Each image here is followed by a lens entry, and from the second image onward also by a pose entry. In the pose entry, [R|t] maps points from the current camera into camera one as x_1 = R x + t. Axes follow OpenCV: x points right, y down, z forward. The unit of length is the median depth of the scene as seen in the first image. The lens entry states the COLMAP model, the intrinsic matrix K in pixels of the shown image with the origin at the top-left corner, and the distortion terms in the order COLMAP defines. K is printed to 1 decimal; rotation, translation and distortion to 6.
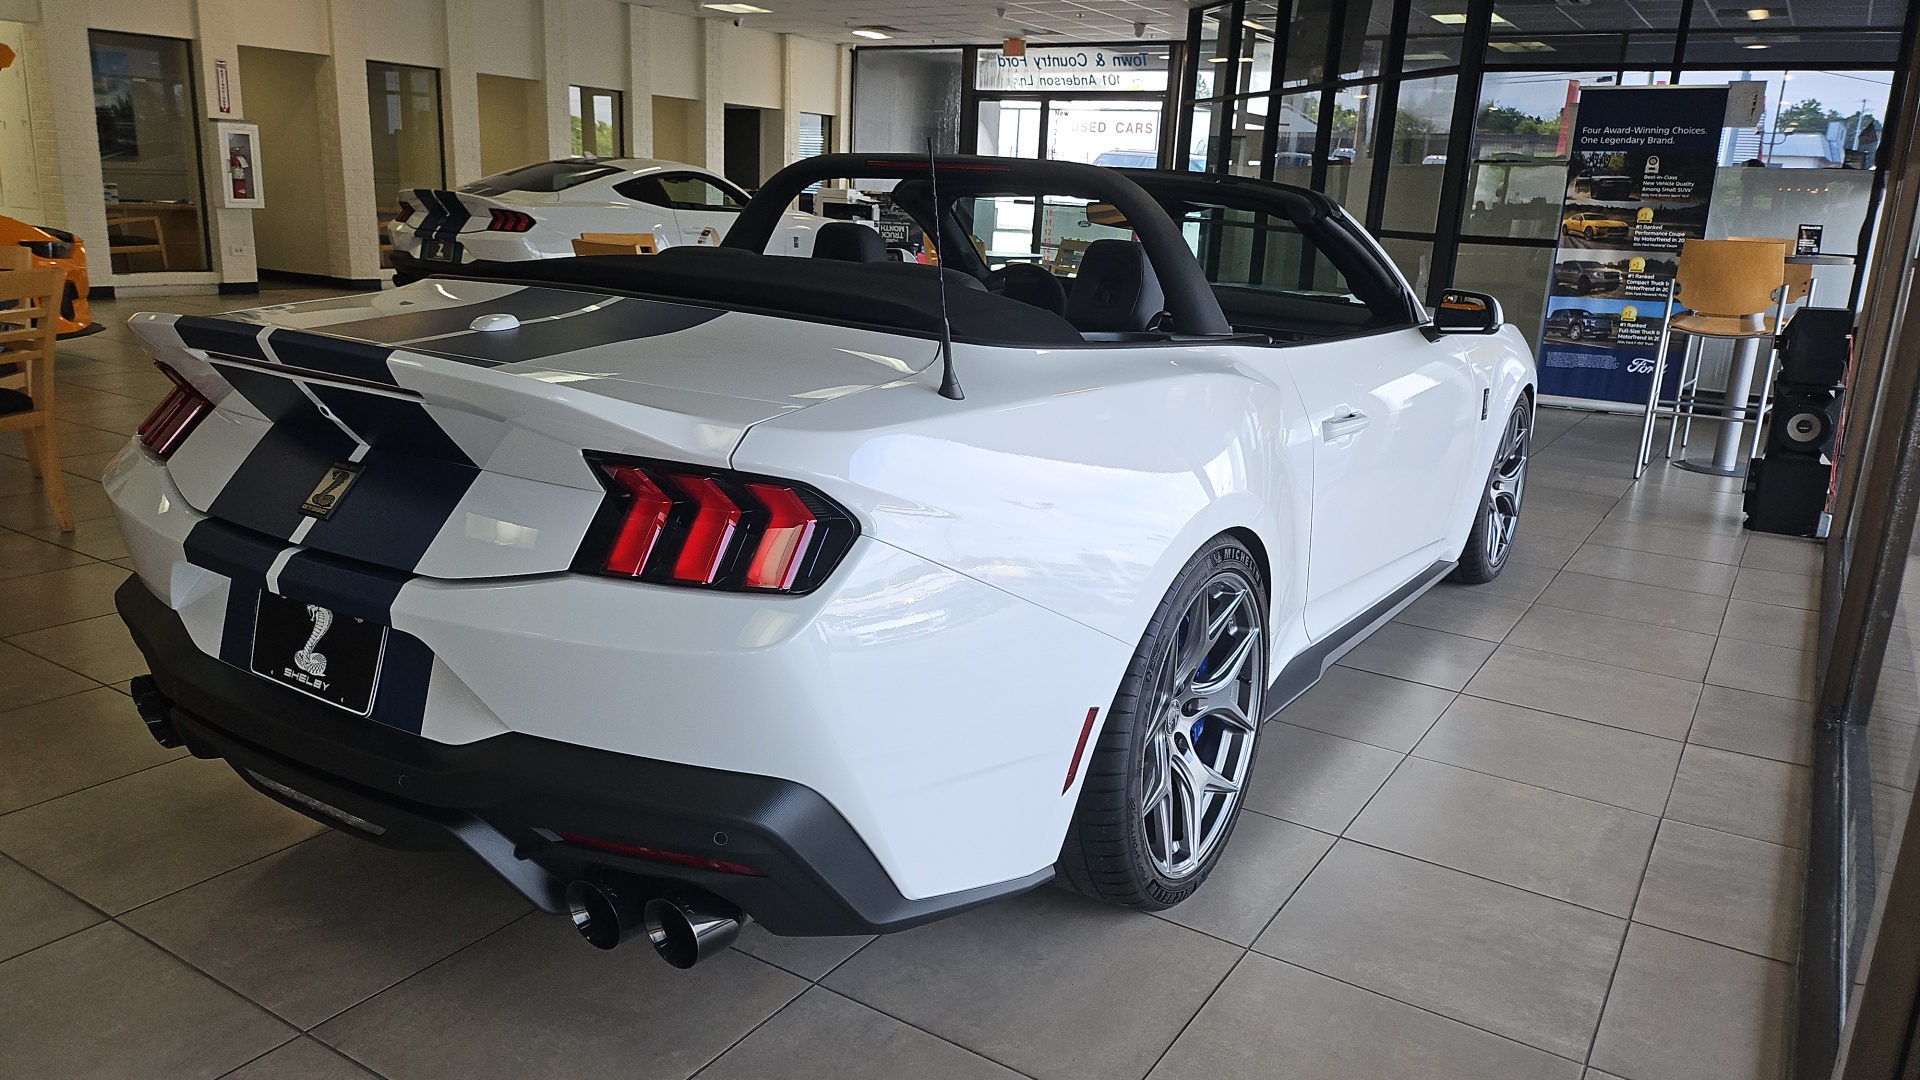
lens RADIAL K [[1344.5, 0, 928.6], [0, 1344.5, 564.3], [0, 0, 1]] dist [0.044973, -0.065692]
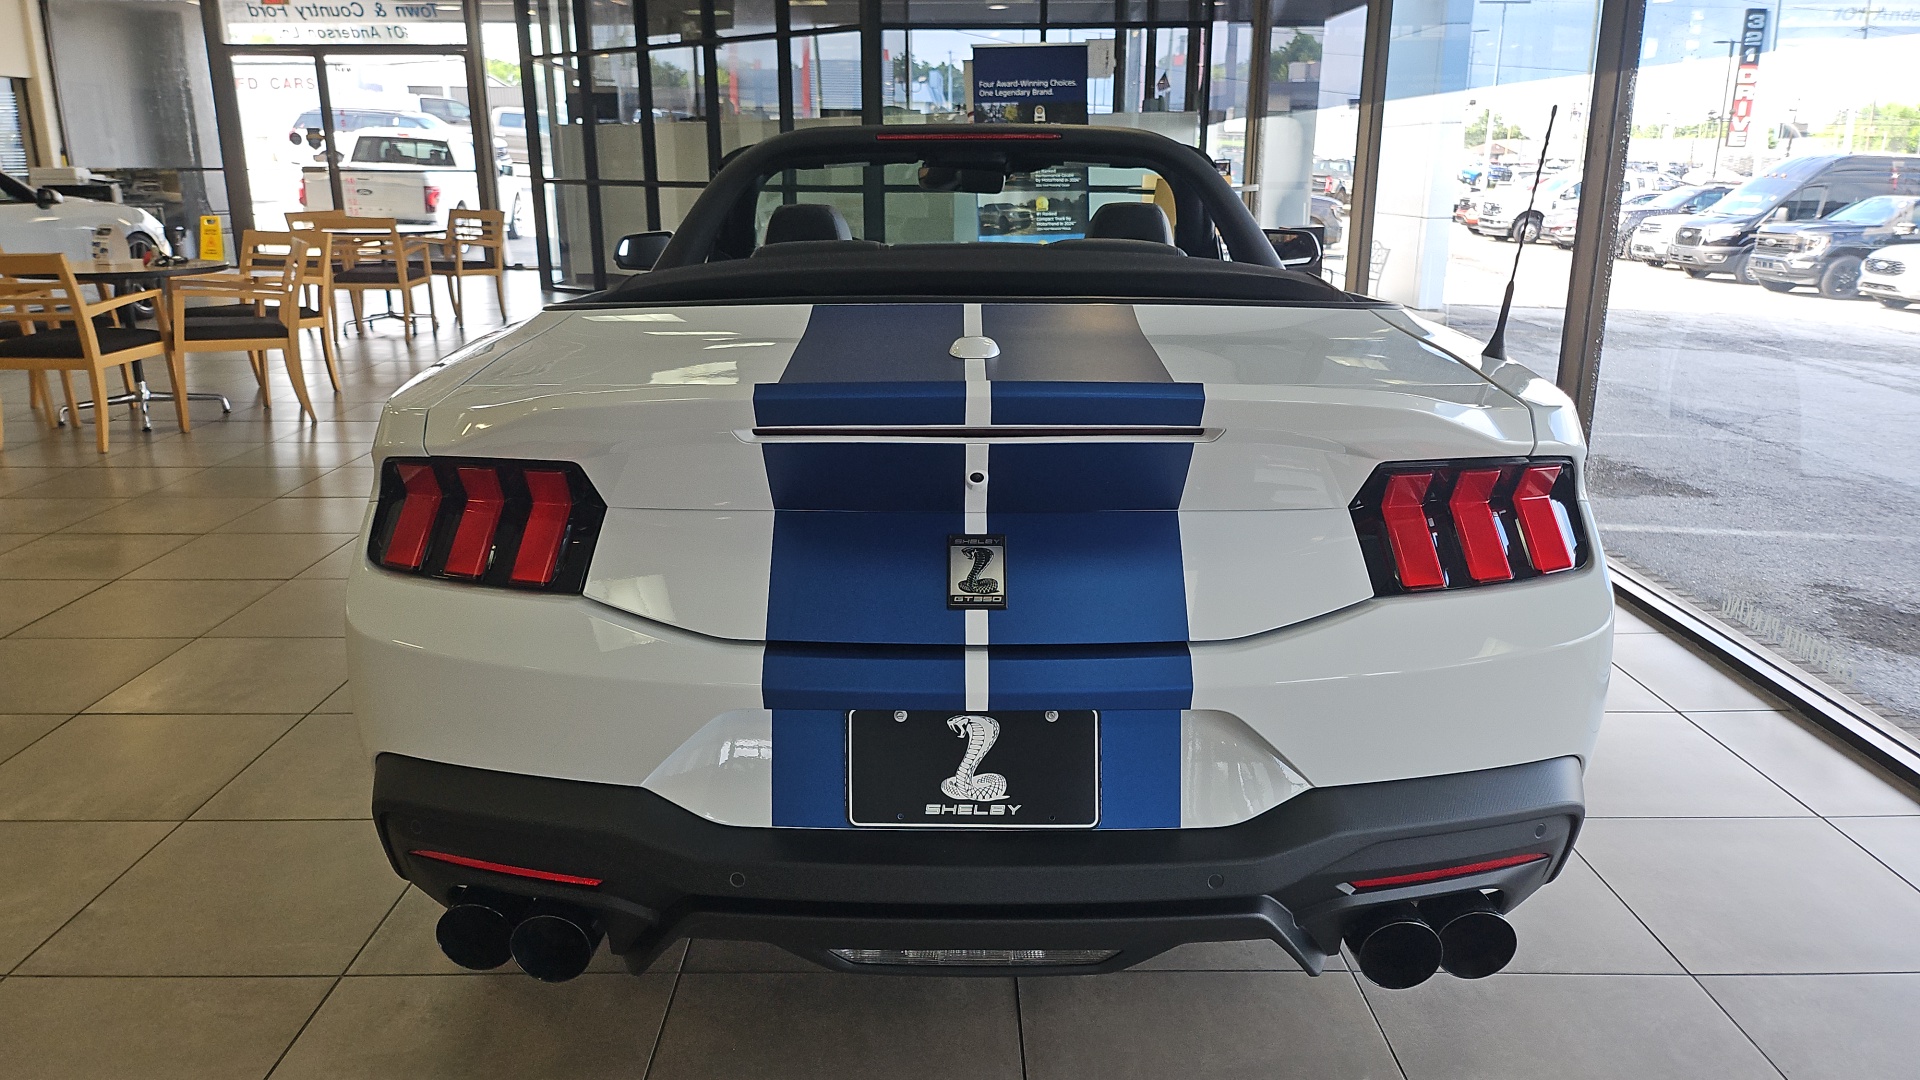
lens RADIAL K [[1344.5, 0, 940.7], [0, 1344.5, 590.0], [0, 0, 1]] dist [0.044973, -0.065692]
pose [[0.836718, -0.206061, 0.507388, -0.194510], [0.181578, 0.978486, 0.097949, -0.028636], [-0.516655, 0.010175, 0.856133, 0.071412]]
